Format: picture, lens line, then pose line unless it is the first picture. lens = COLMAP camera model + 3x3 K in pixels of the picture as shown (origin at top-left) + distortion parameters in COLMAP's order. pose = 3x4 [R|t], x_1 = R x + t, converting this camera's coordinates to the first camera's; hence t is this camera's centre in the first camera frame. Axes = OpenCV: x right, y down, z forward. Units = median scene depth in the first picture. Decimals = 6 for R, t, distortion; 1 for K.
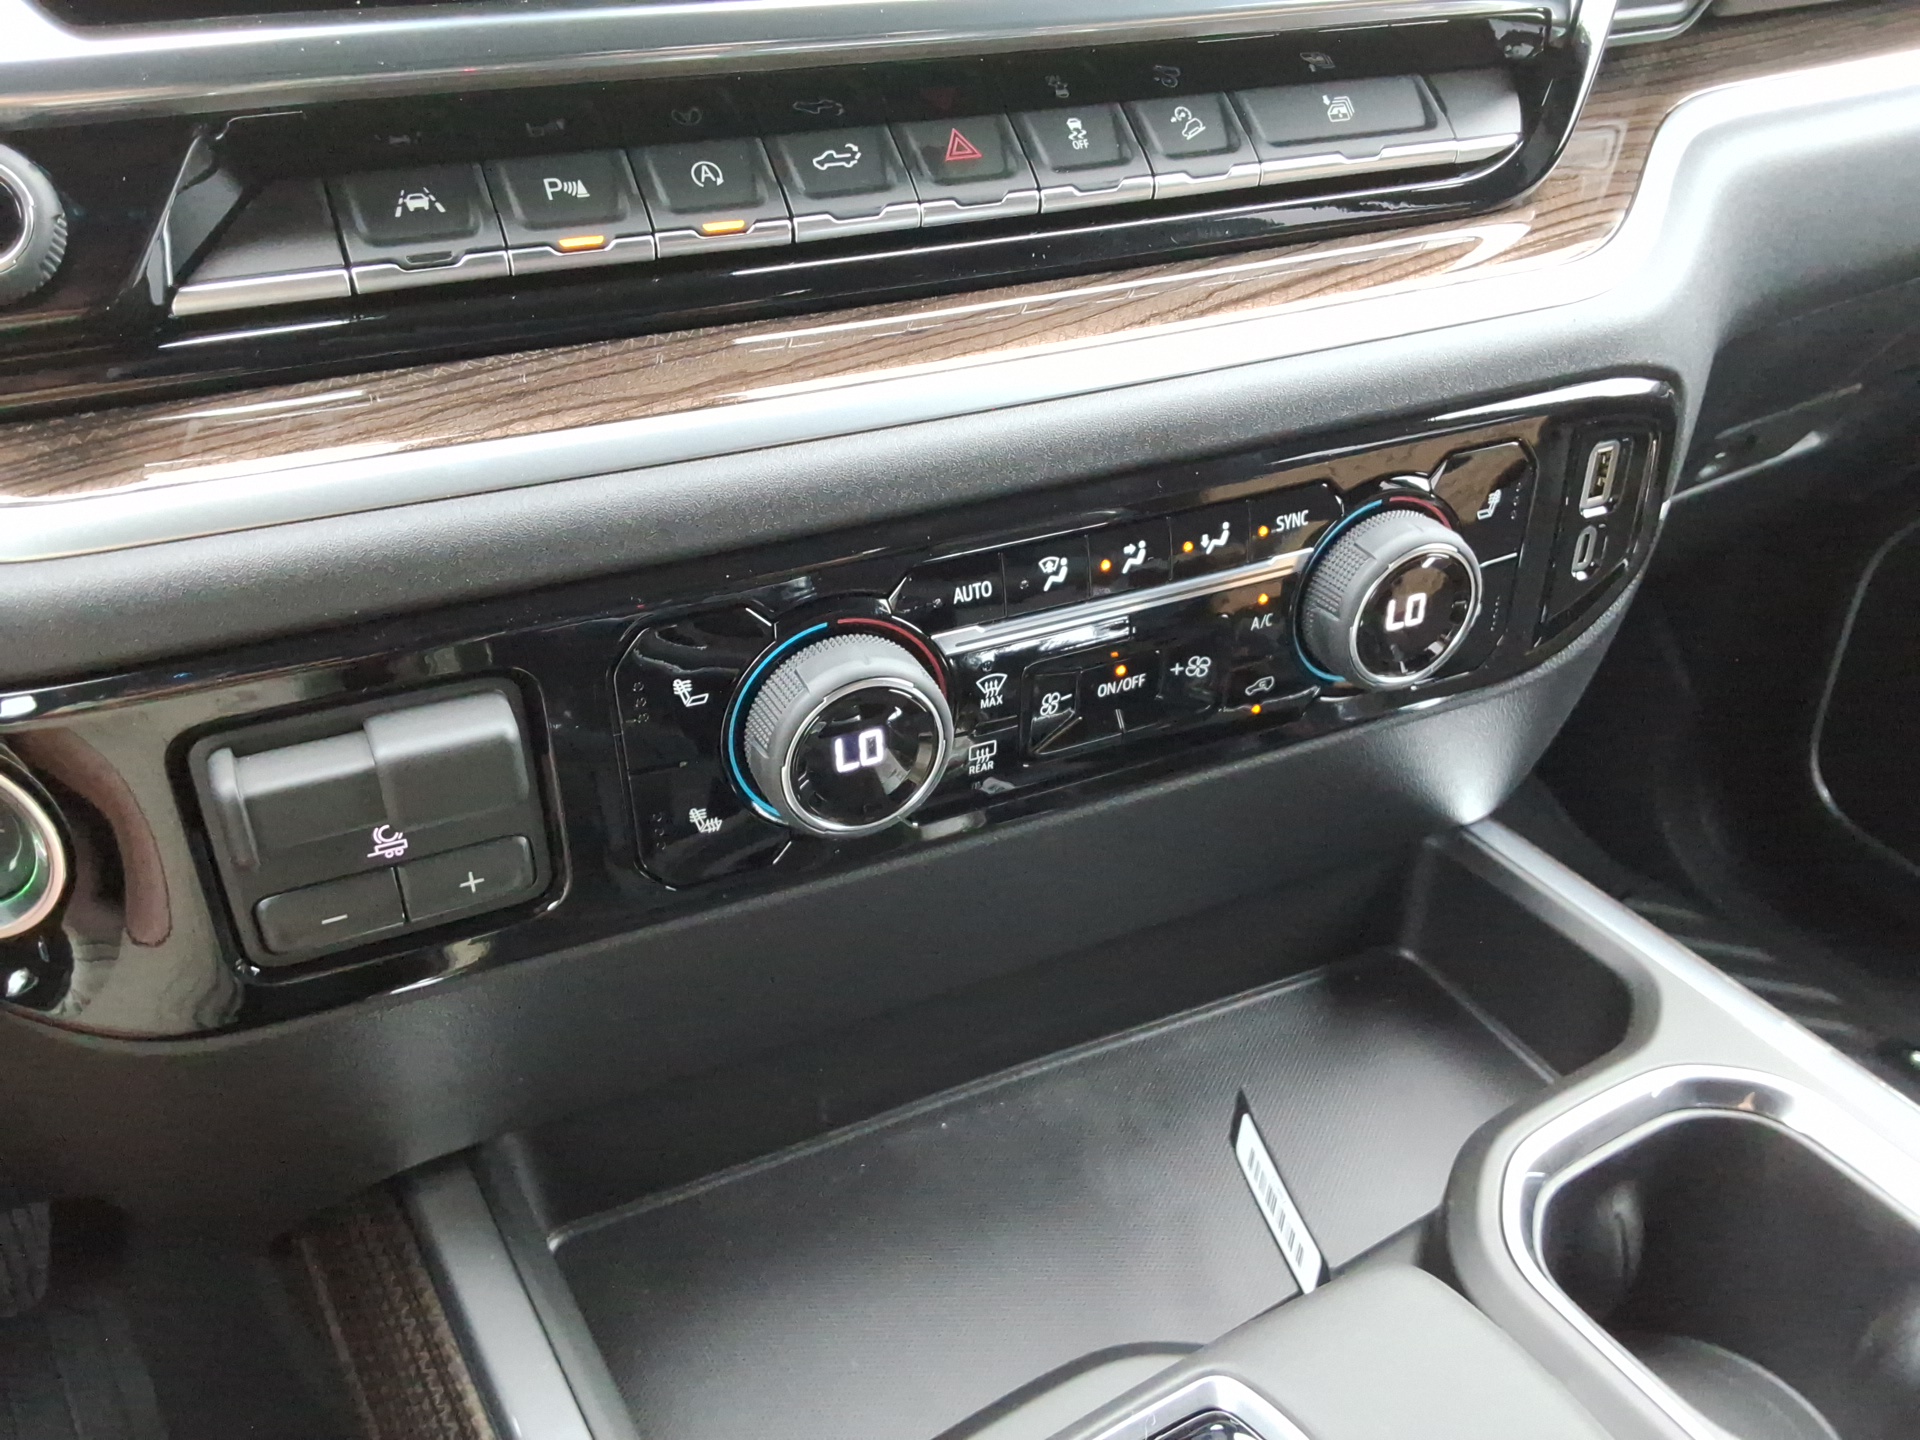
lens RADIAL K [[1529.1, 0, 975.8], [0, 1529.1, 708.6], [0, 0, 1]] dist [0.142448, -0.245048]
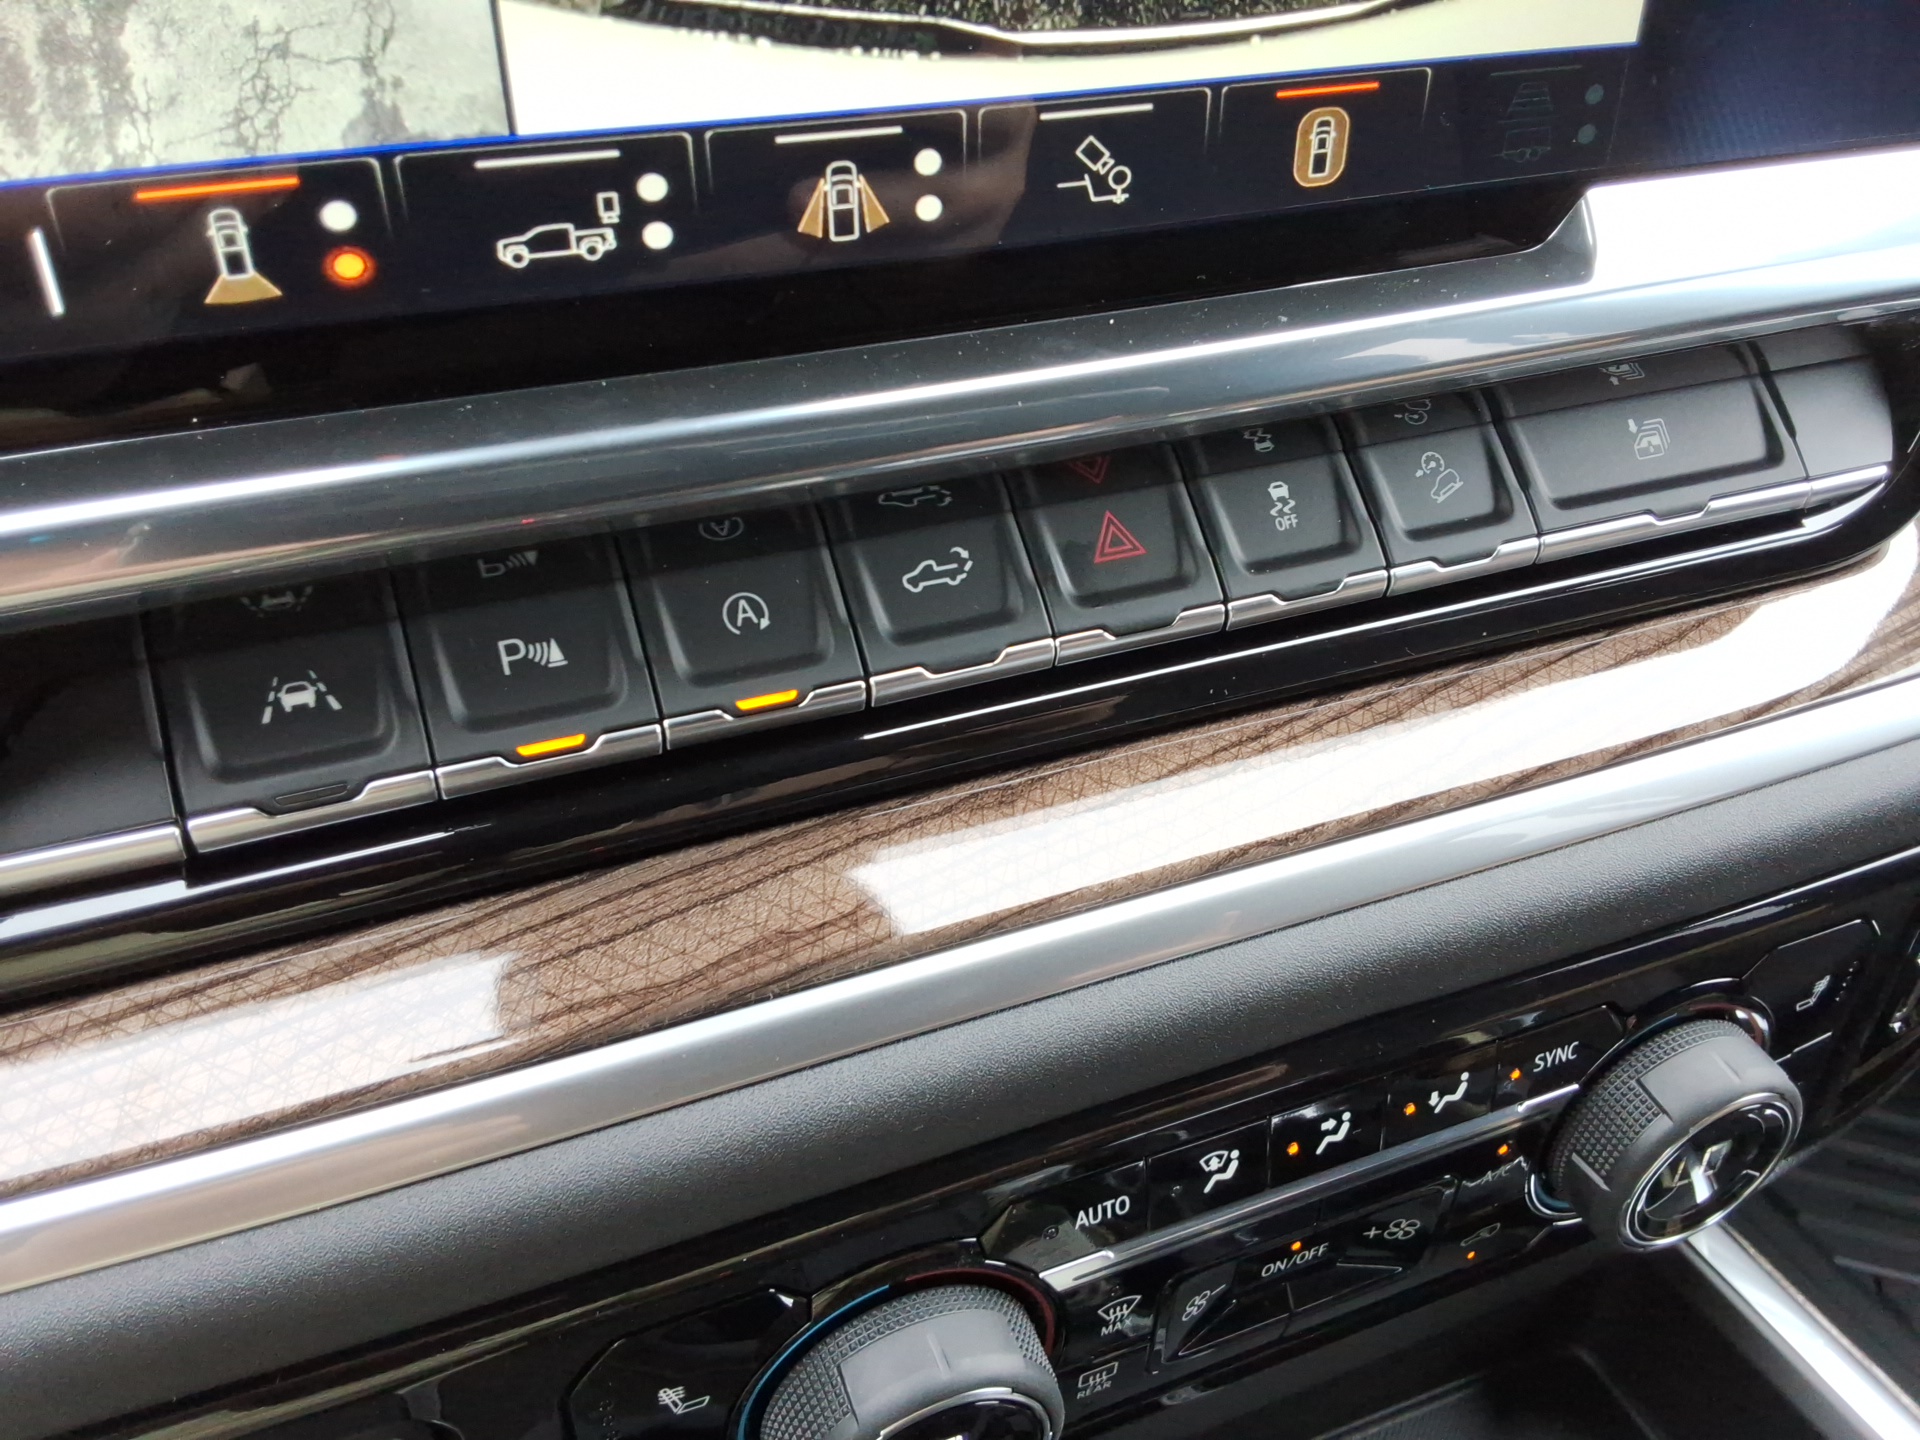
lens RADIAL K [[1529.1, 0, 975.8], [0, 1529.1, 708.6], [0, 0, 1]] dist [0.142448, -0.245048]
pose [[0.998344, 0.052547, -0.023401, -0.052108], [-0.050514, 0.995487, 0.080340, -0.339202], [0.027517, -0.079025, 0.996493, 0.314239]]
